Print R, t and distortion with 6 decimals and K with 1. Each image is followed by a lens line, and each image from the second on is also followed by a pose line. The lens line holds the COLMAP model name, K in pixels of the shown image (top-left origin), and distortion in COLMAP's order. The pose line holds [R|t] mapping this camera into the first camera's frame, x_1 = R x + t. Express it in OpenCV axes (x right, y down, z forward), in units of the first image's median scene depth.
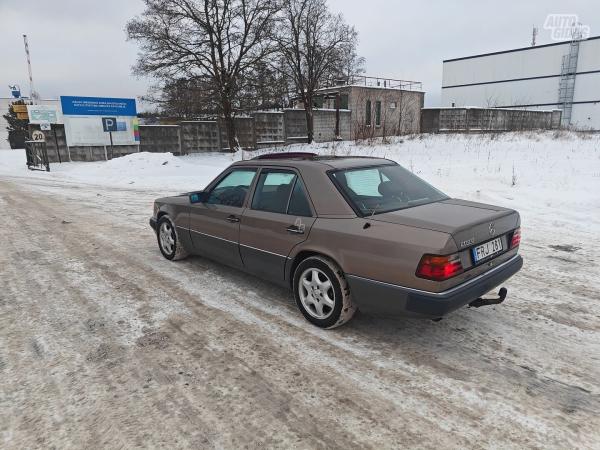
lens RADIAL K [[429.9, 0, 299.1], [0, 429.9, 224.9], [0, 0, 1]] dist [0.004341, 0.005095]
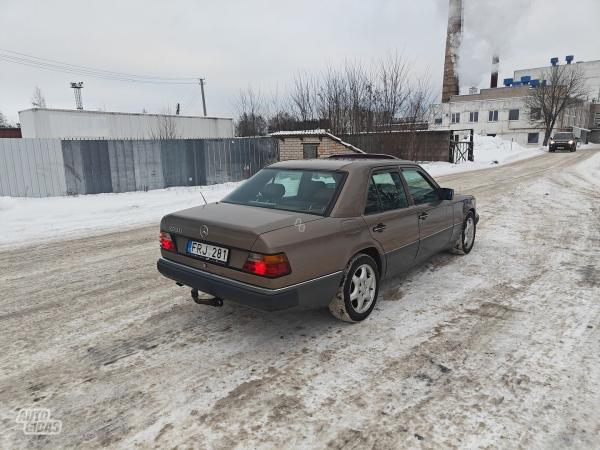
lens RADIAL K [[429.9, 0, 299.6], [0, 429.9, 224.9], [0, 0, 1]] dist [0.004341, 0.005095]
pose [[0.083652, 0.192770, -0.977672, 1.565209], [-0.192057, 0.965835, 0.174003, -0.246001], [0.977812, 0.173213, 0.117817, 1.154900]]
